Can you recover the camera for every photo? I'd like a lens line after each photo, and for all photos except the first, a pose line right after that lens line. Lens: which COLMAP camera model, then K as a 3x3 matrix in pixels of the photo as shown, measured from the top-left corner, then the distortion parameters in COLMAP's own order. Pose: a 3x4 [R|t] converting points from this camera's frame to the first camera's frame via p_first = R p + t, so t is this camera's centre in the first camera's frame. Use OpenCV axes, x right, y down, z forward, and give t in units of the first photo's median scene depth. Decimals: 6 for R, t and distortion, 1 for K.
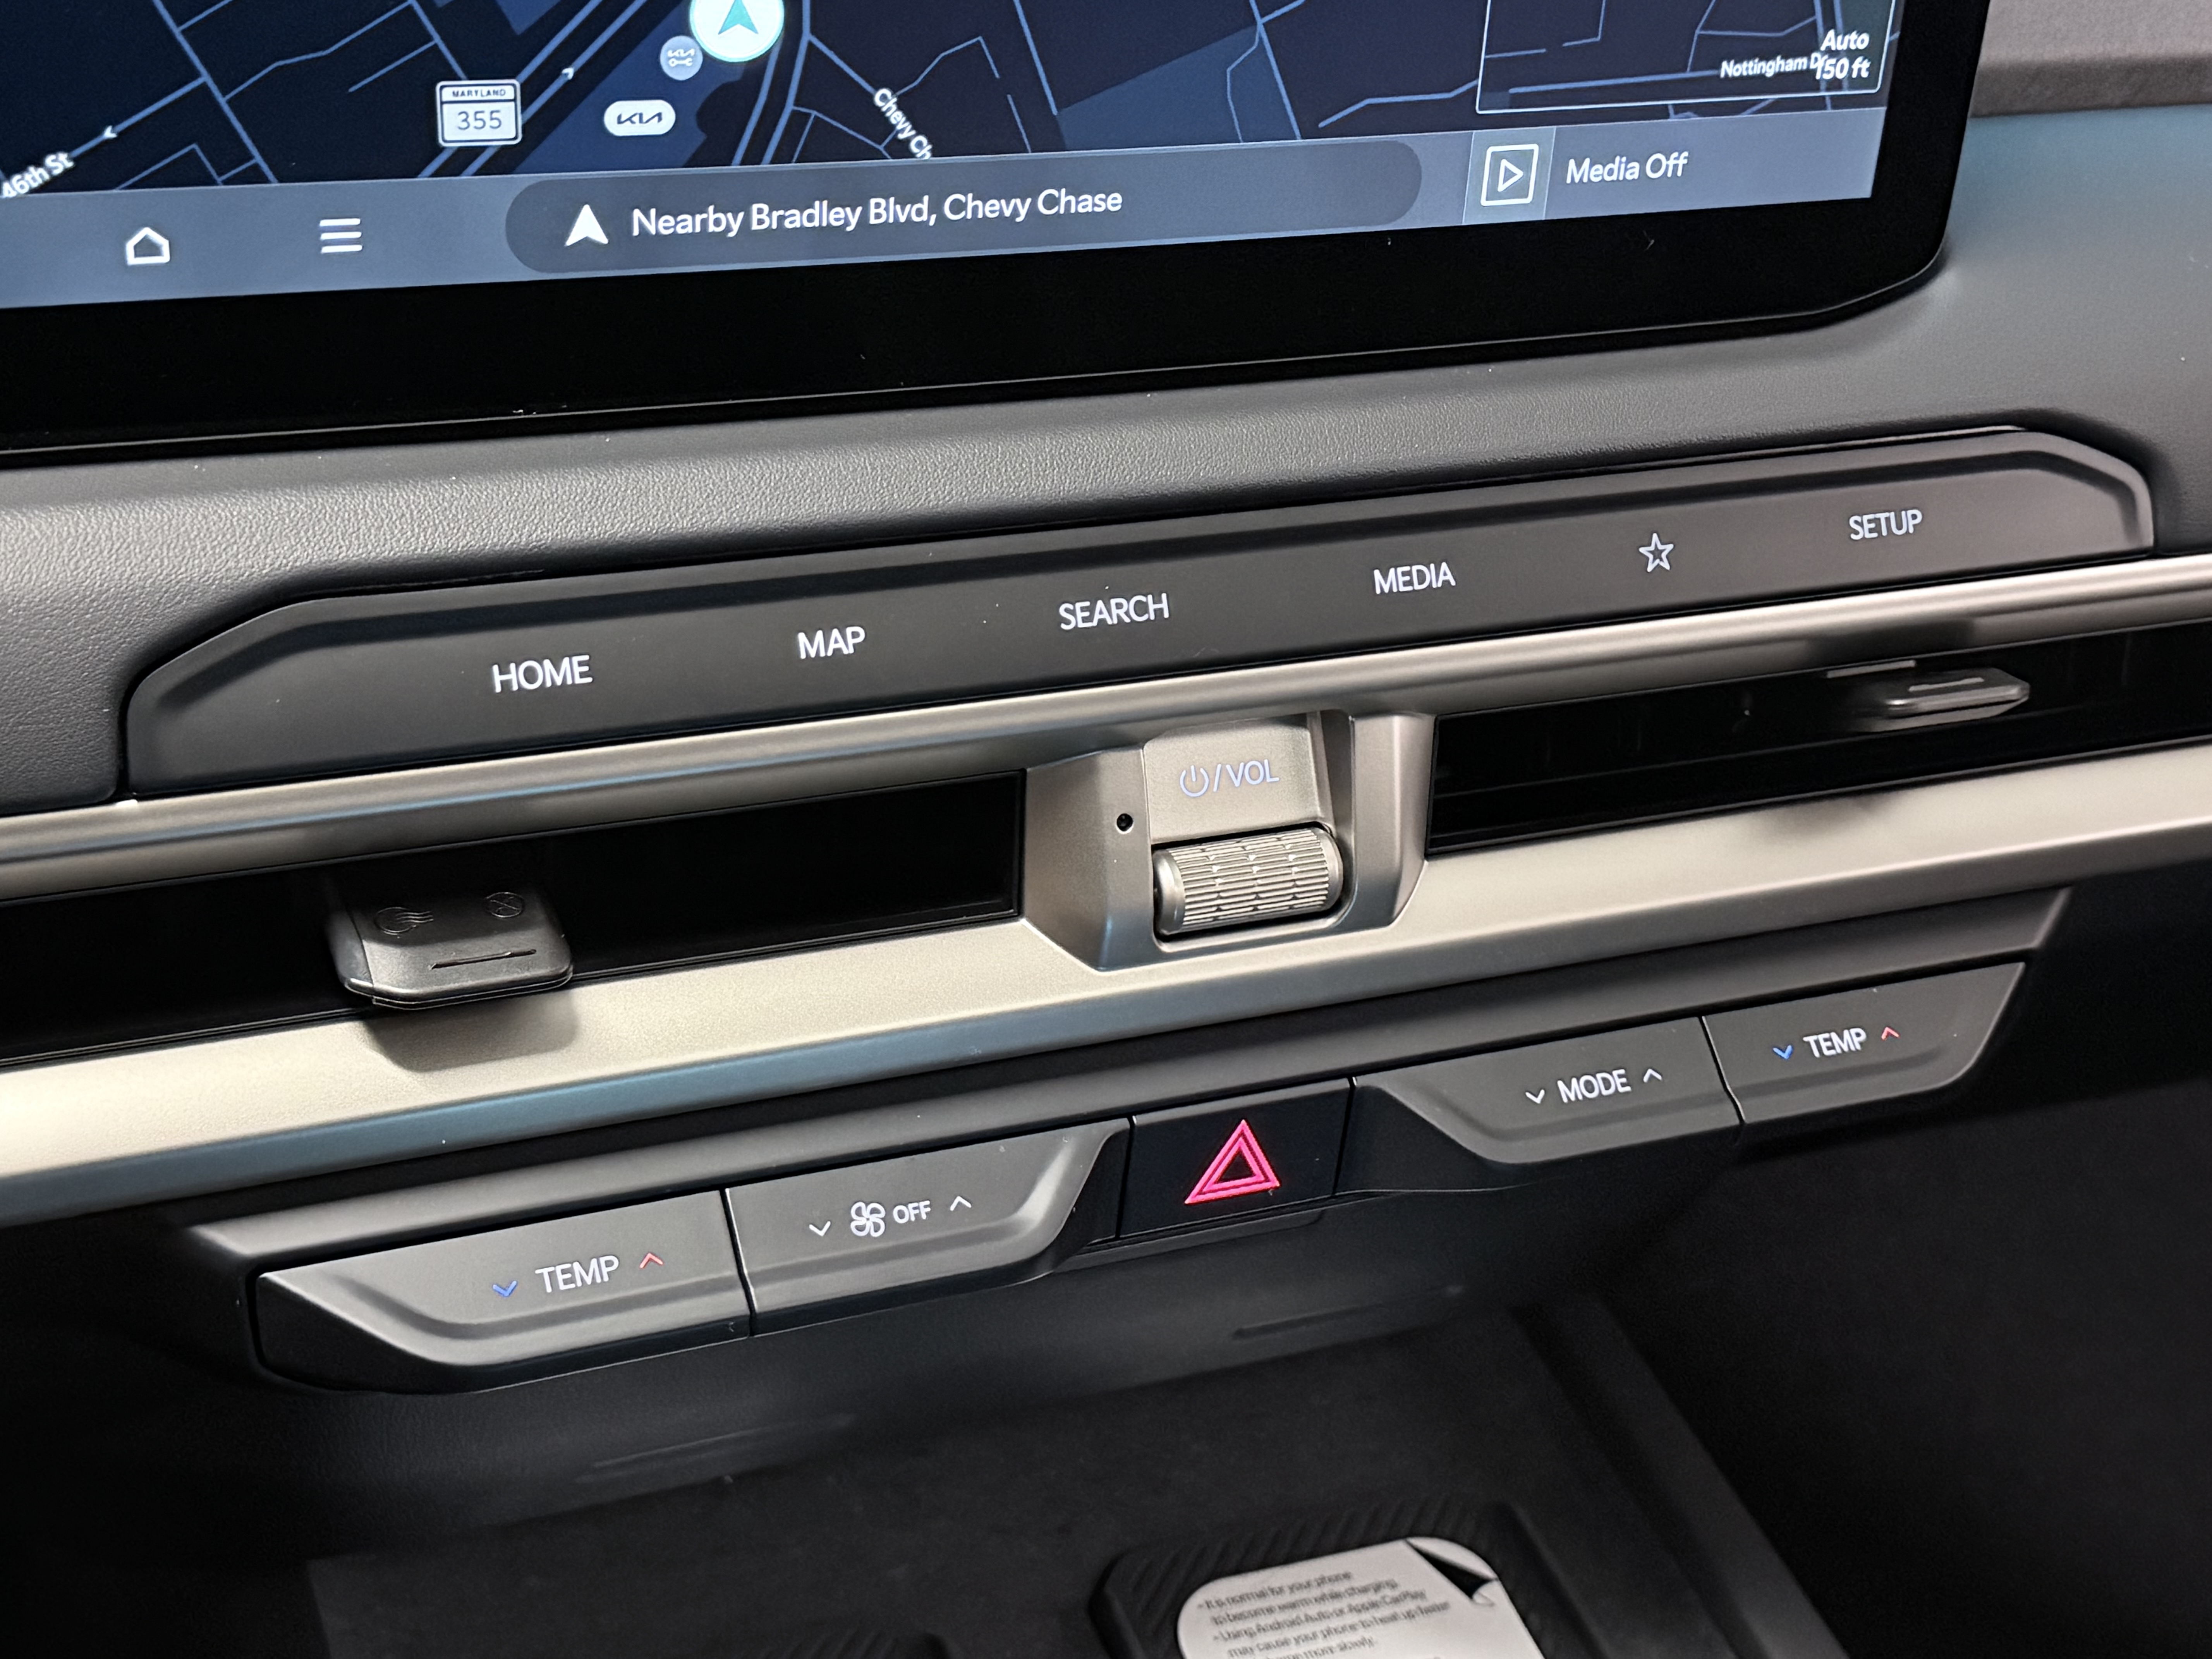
lens RADIAL K [[3023.8, 0, 1106.0], [0, 3023.8, 829.5], [0, 0, 1]] dist [0.162372, -0.357680]
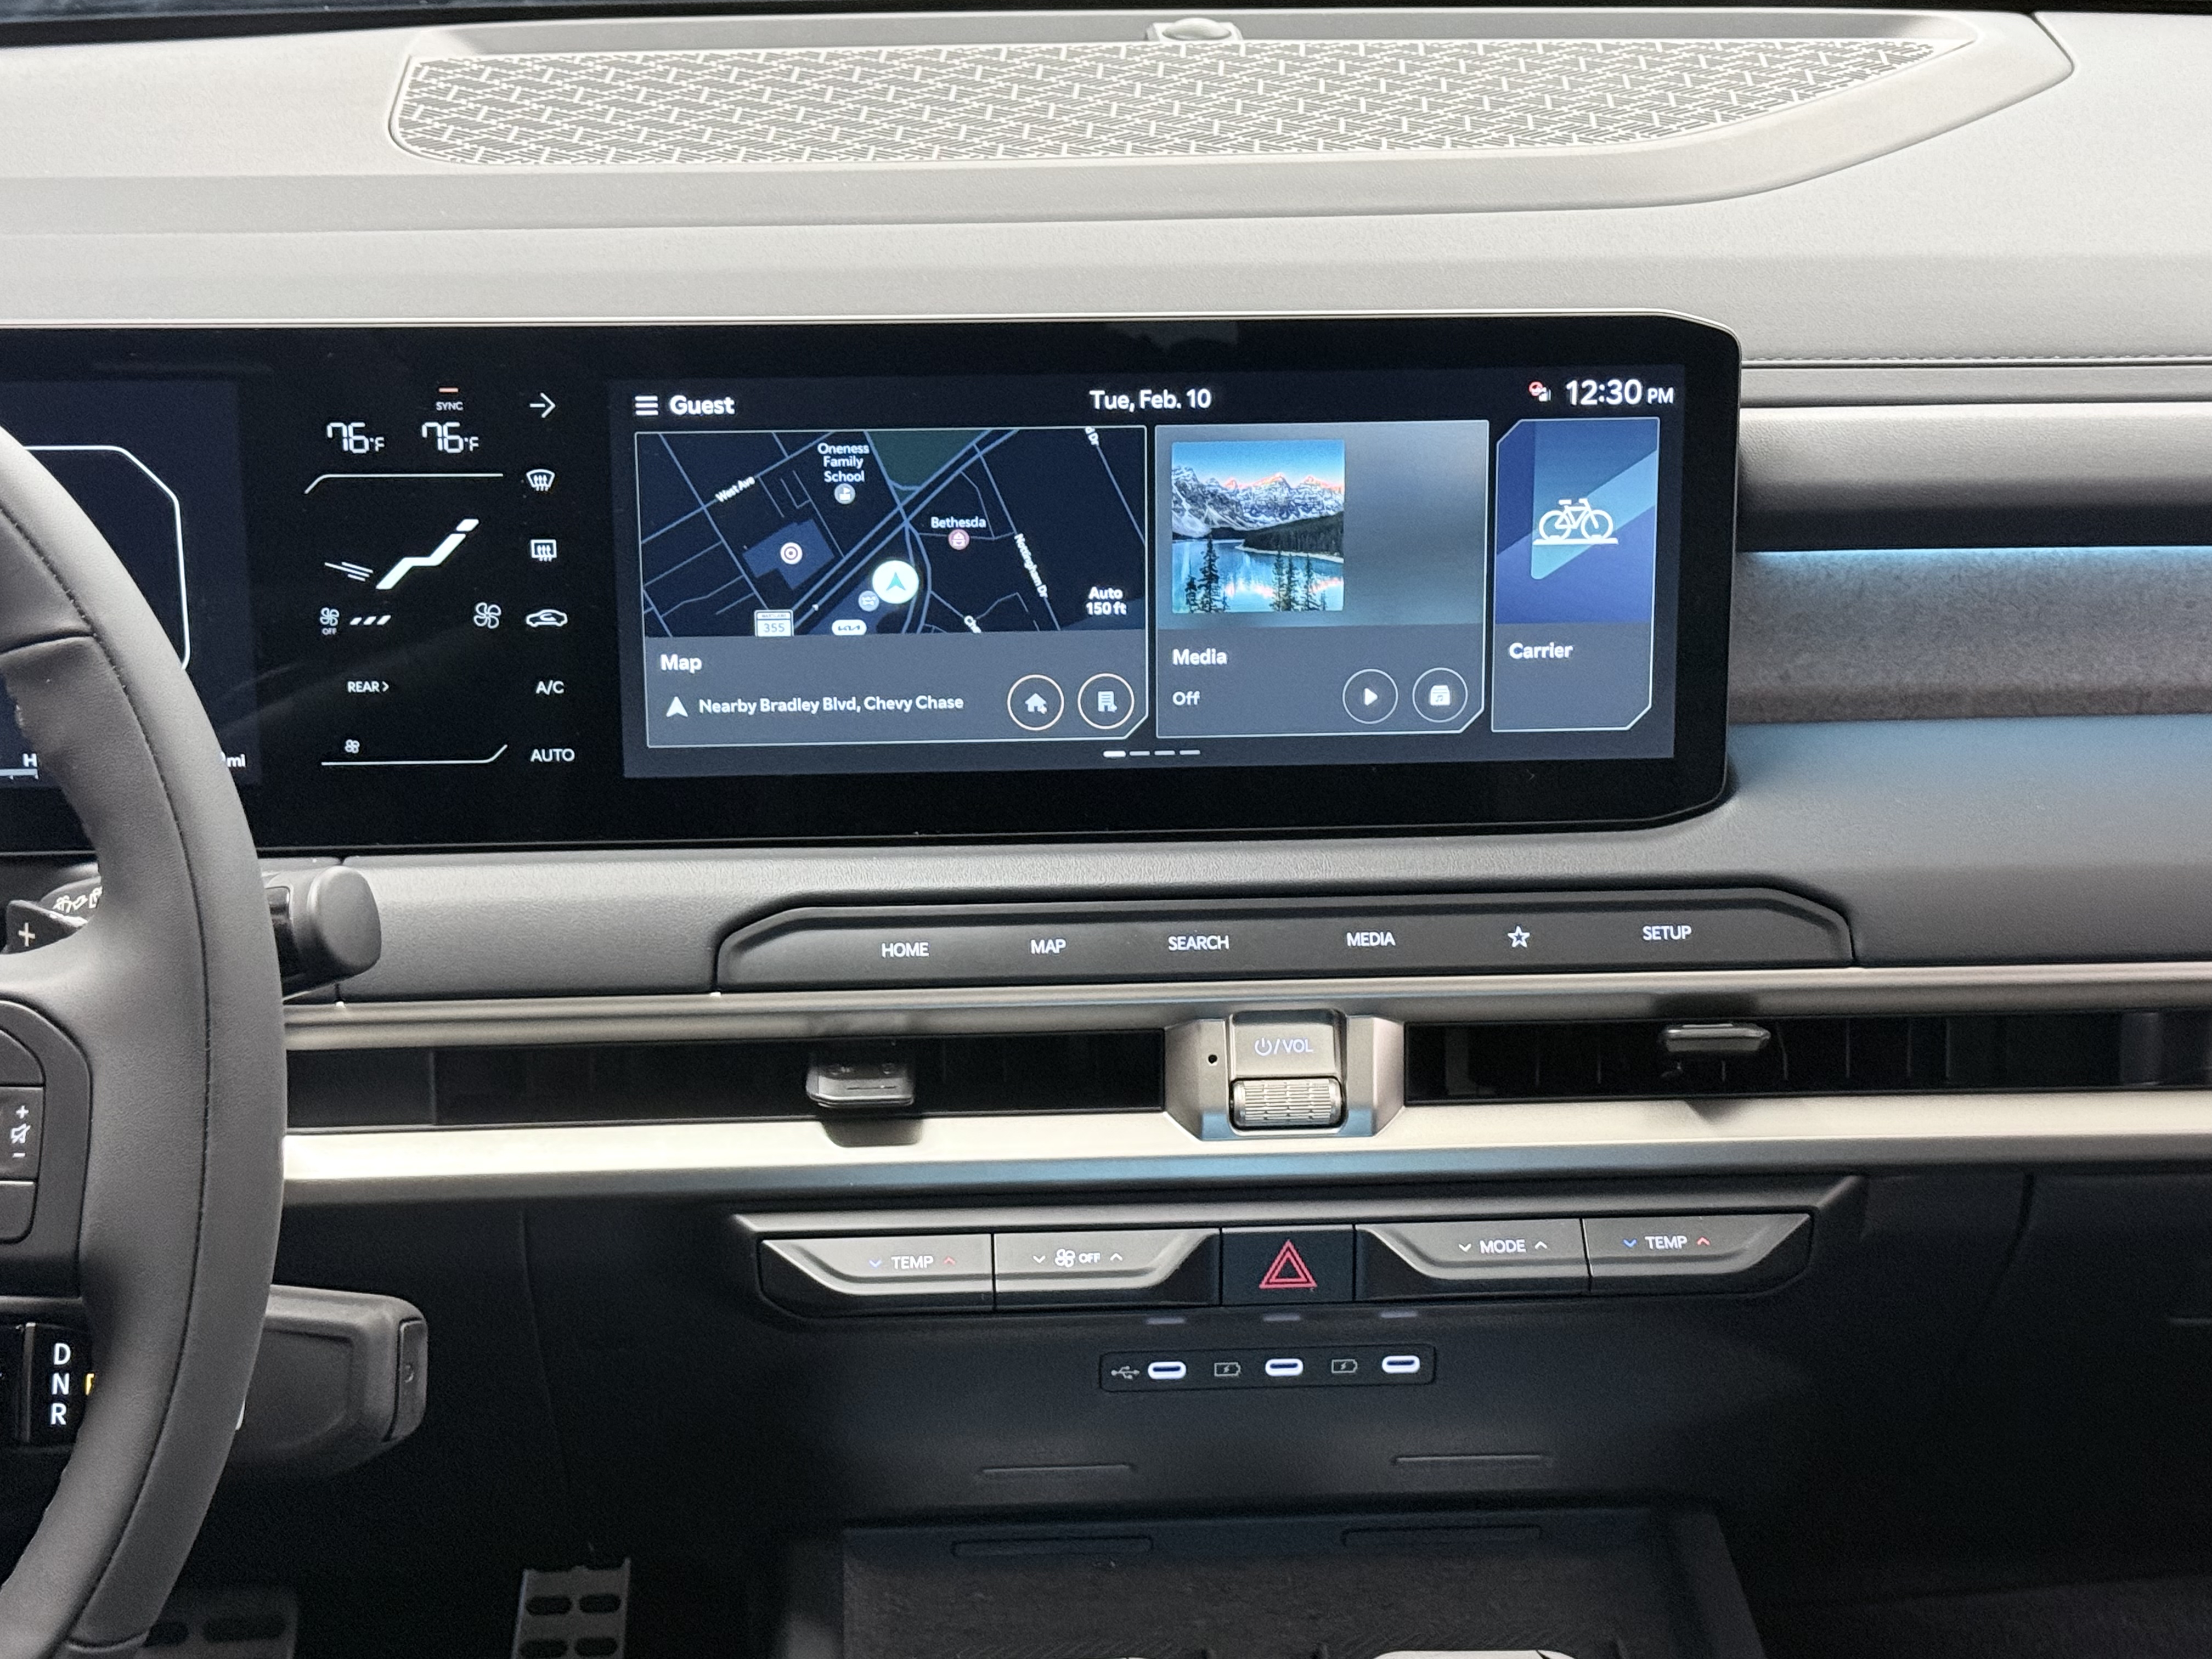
lens RADIAL K [[3783.2, 0, 1138.8], [0, 3783.2, 829.1], [0, 0, 1]] dist [0.132733, -0.006750]
pose [[0.941907, 0.018059, -0.335389, 0.789926], [-0.095373, 0.971831, -0.215517, 0.390087], [0.322049, 0.234984, 0.917097, -1.286666]]
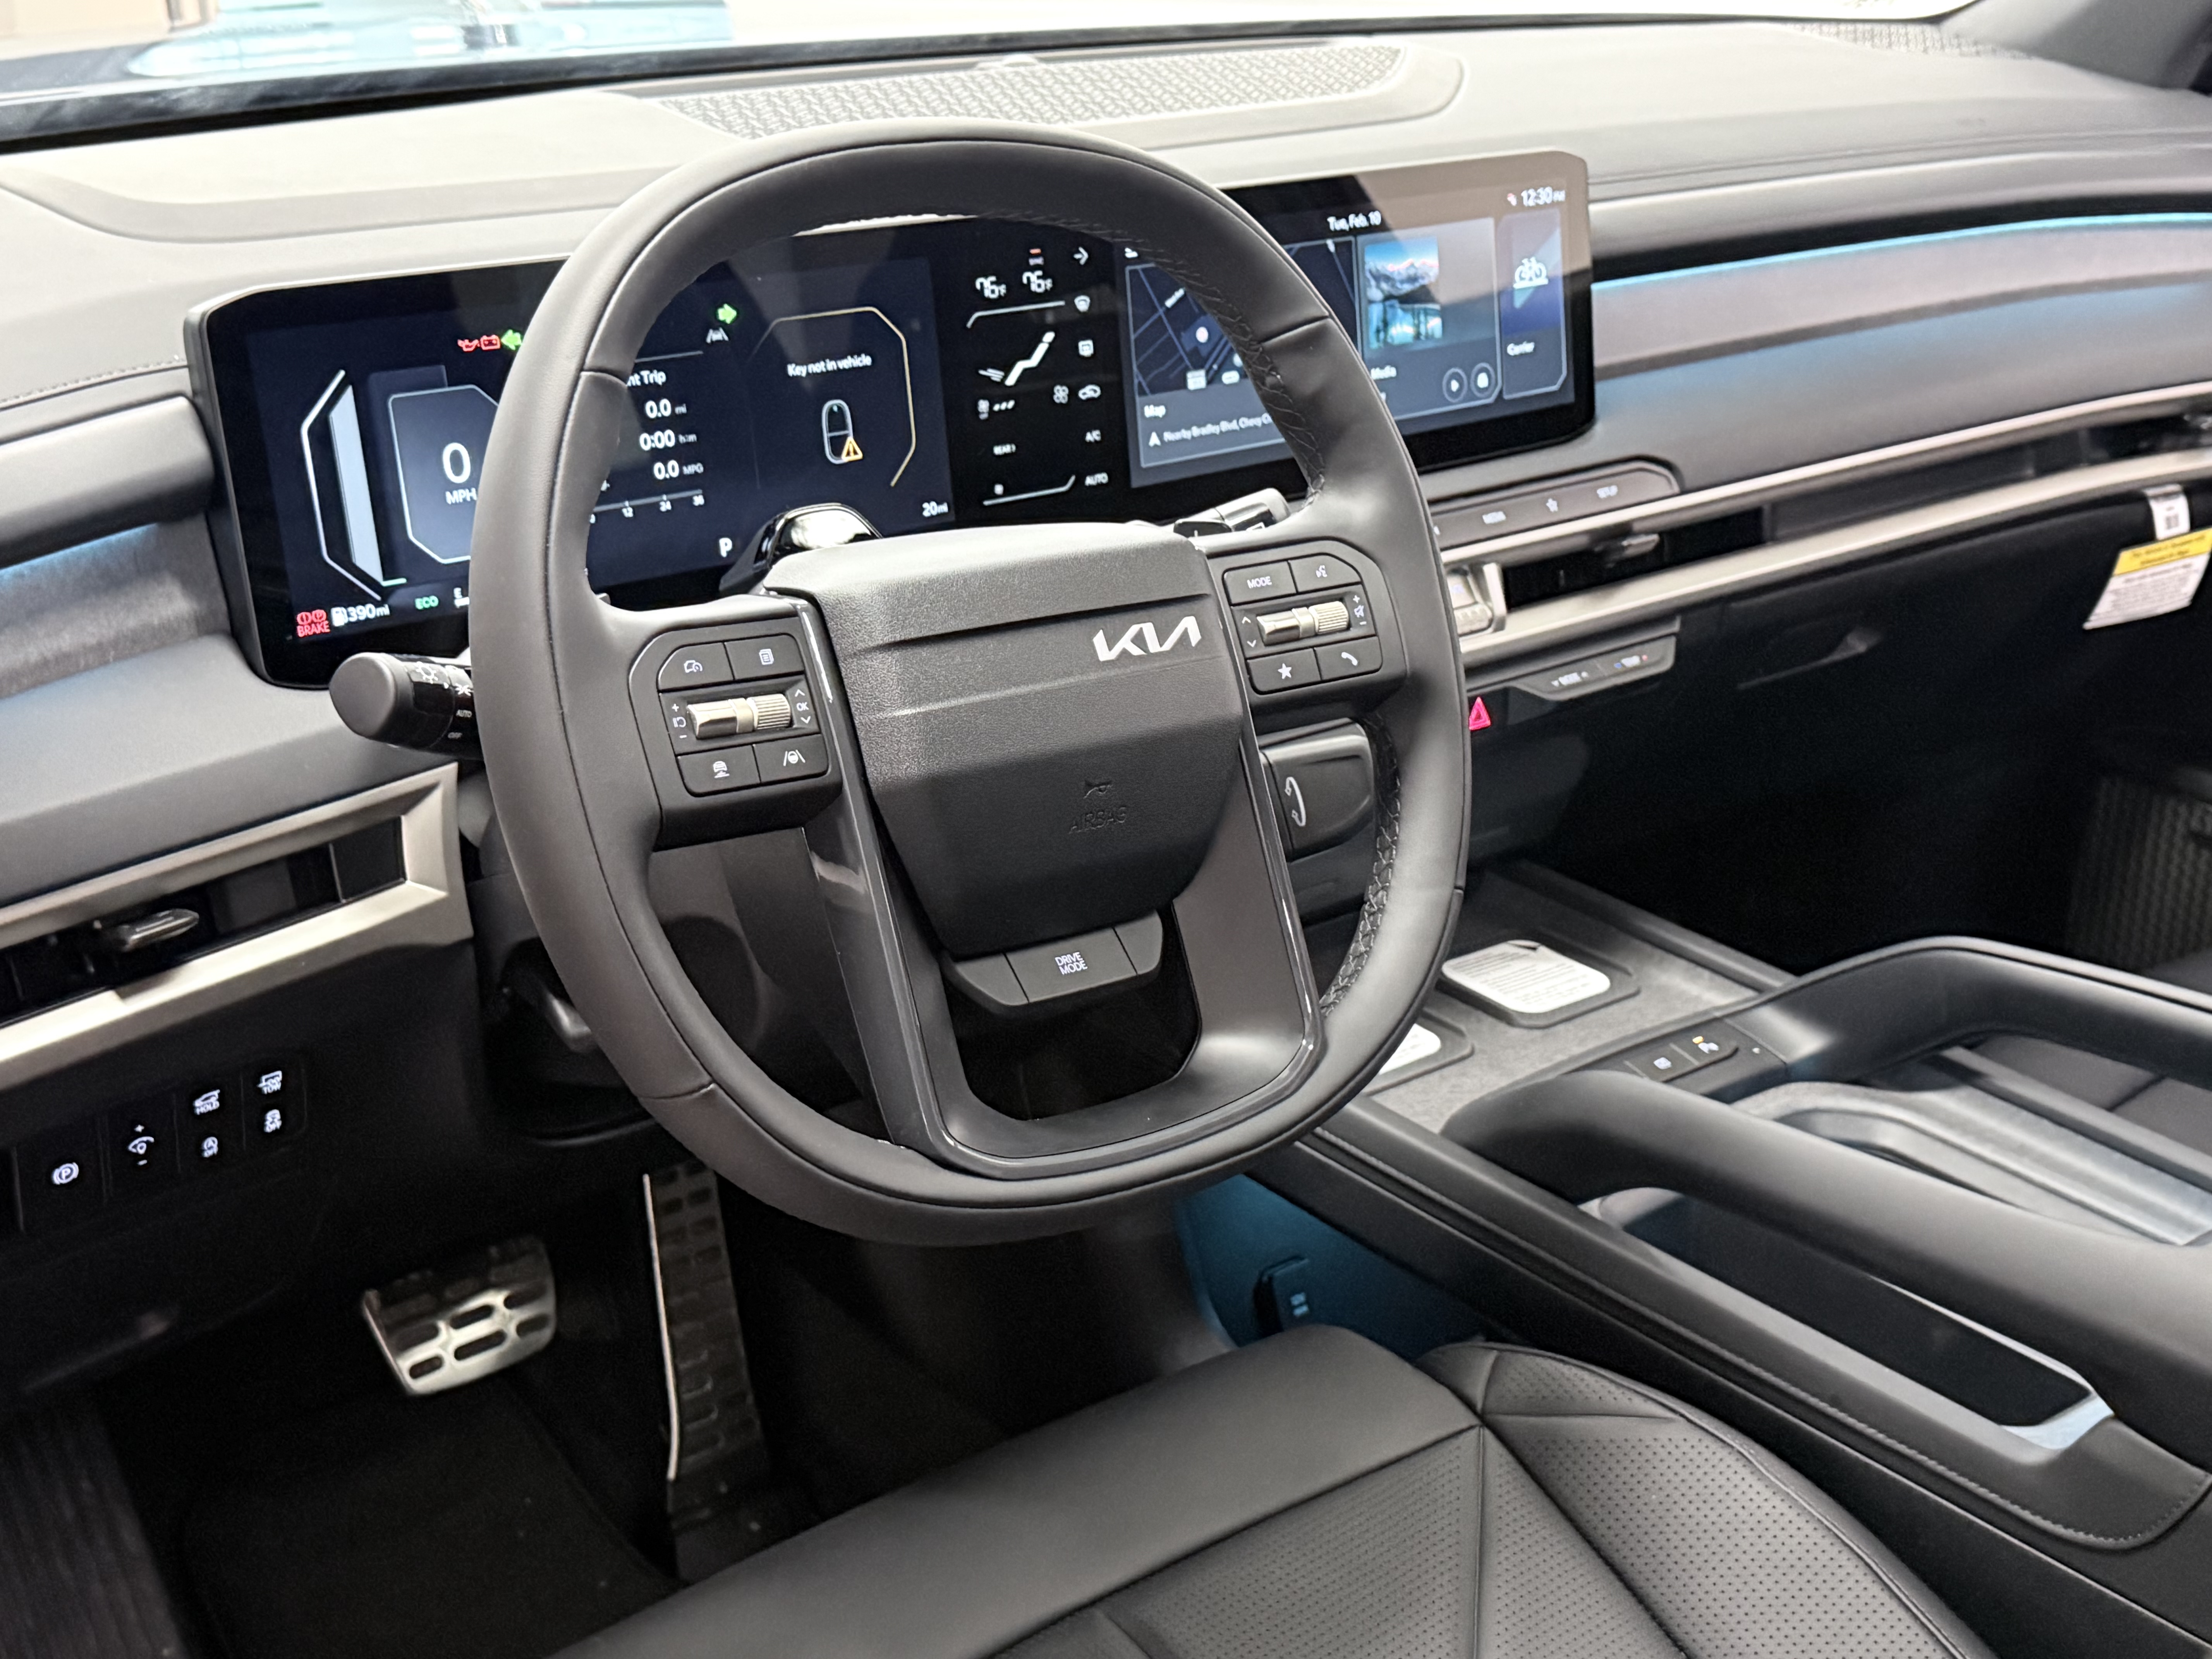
lens RADIAL K [[2729.0, 0, 1106.0], [0, 2729.0, 829.5], [0, 0, 1]] dist [0.131872, 0.002201]
pose [[0.951006, -0.202105, 0.233969, -1.131476], [0.247320, 0.951412, -0.183436, 0.724294], [-0.185527, 0.232314, 0.954783, -1.807567]]
